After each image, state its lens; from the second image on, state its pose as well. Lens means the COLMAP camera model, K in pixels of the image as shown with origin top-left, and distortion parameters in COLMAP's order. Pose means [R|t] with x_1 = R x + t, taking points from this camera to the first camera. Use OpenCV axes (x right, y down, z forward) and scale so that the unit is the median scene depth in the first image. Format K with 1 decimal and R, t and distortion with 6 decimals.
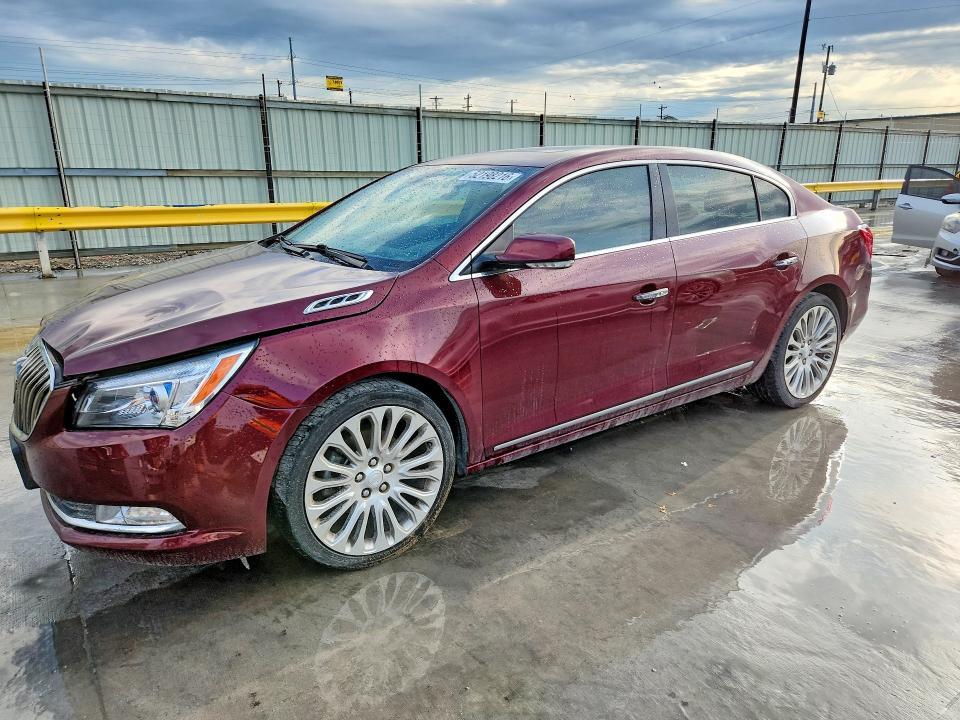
lens RADIAL K [[666.6, 0, 480.0], [0, 666.6, 360.0], [0, 0, 1]] dist [0.006929, 0.002539]
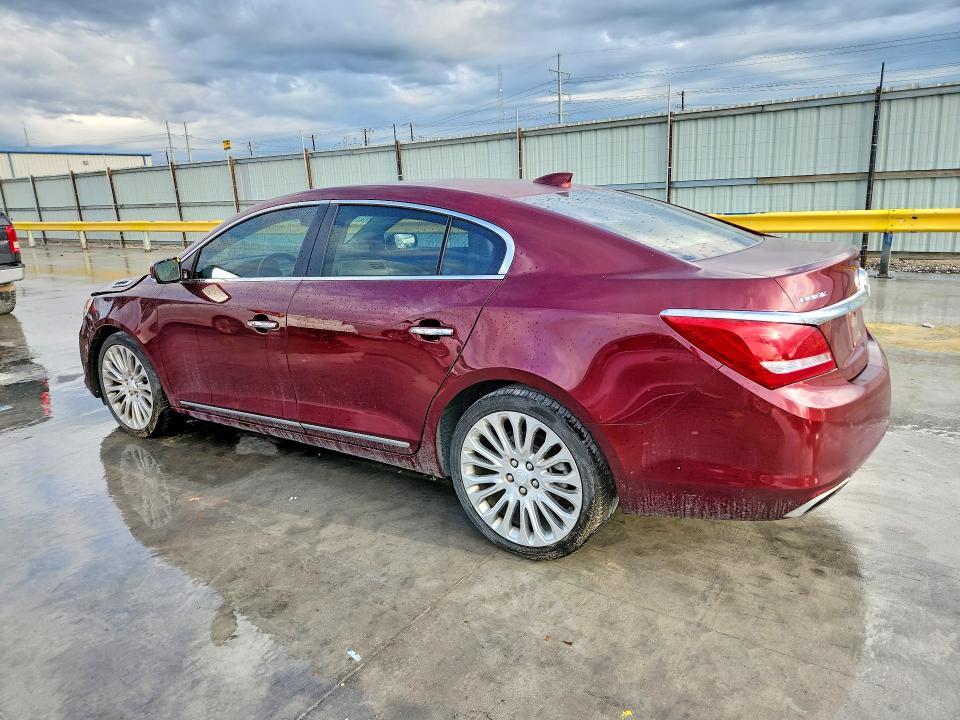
lens RADIAL K [[652.9, 0, 480.0], [0, 652.9, 360.0], [0, 0, 1]] dist [-0.008151, -0.002011]
pose [[0.336419, 0.212325, -0.917464, 0.416361], [-0.205958, 0.967254, 0.148326, -0.080118], [0.918914, 0.139060, 0.369133, 0.297574]]
